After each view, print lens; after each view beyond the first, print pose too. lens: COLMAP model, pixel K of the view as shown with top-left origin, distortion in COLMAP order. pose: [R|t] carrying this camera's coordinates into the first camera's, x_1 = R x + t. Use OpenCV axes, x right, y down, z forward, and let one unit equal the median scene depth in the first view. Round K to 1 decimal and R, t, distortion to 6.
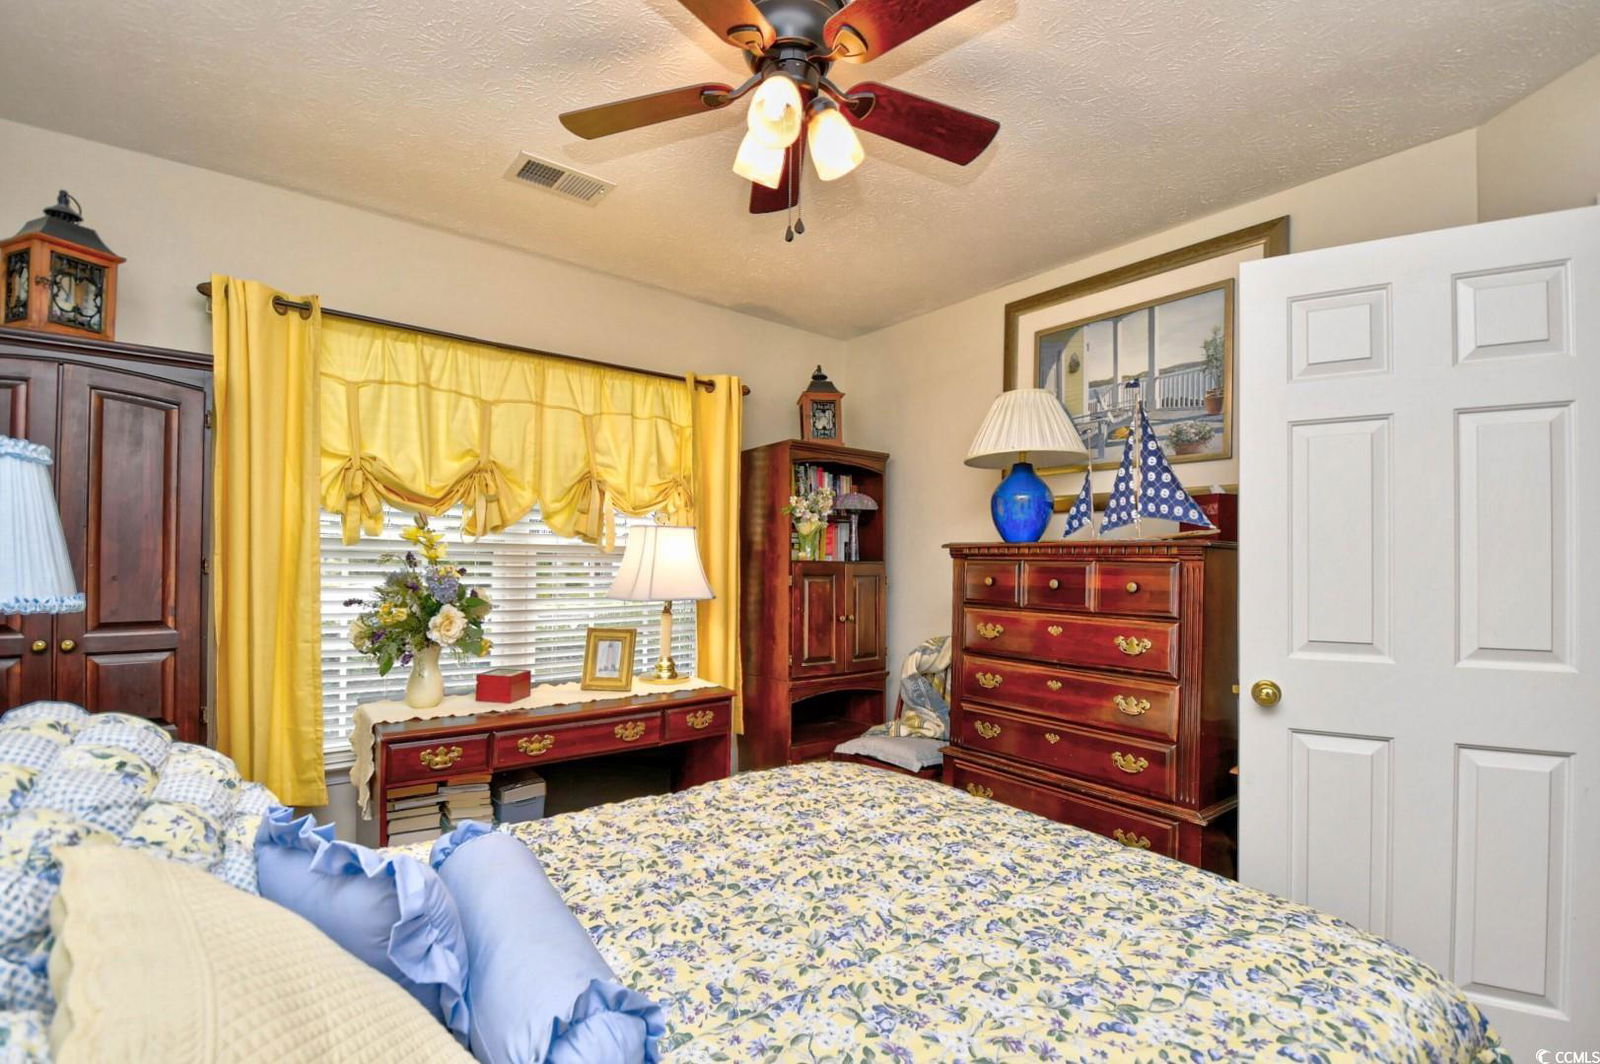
lens RADIAL K [[731.9, 0, 800.0], [0, 731.9, 532.0], [0, 0, 1]] dist [0.040452, -0.000006]
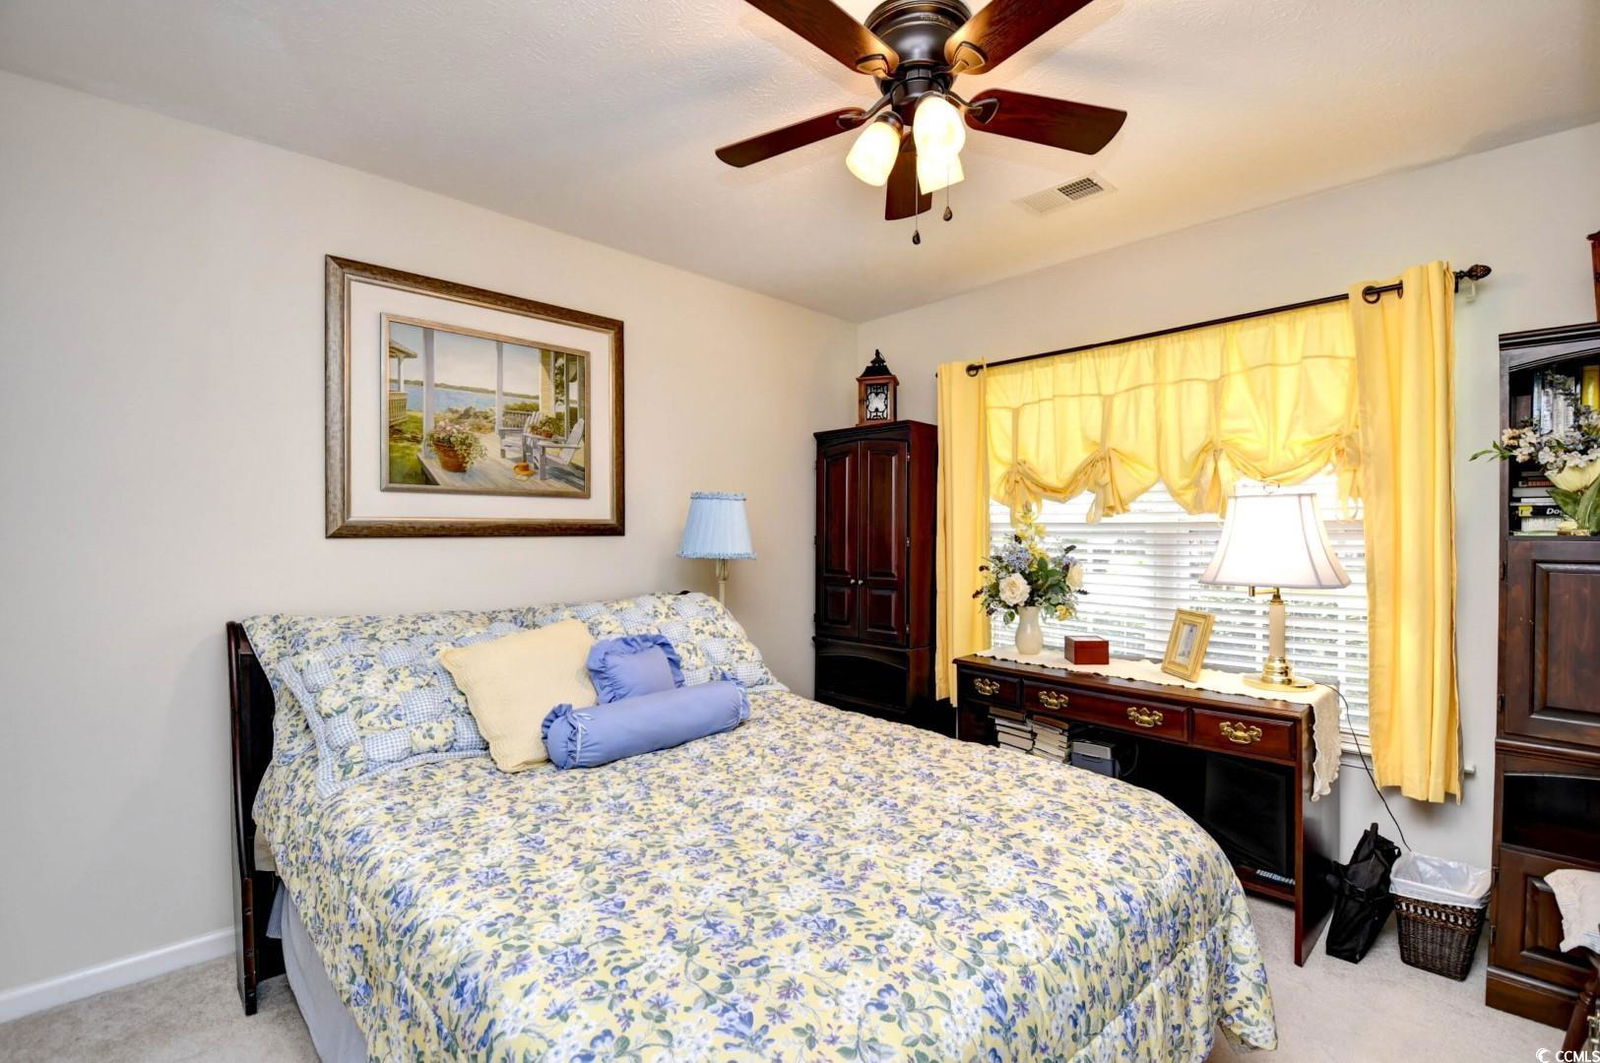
lens RADIAL K [[707.5, 0, 802.8], [0, 707.5, 535.0], [0, 0, 1]] dist [0.000624, -0.000106]
pose [[0.121468, -0.014335, -0.992492, 0.608403], [0.036723, 0.999276, -0.009939, 0.027775], [0.991916, -0.035241, 0.121906, 0.442785]]
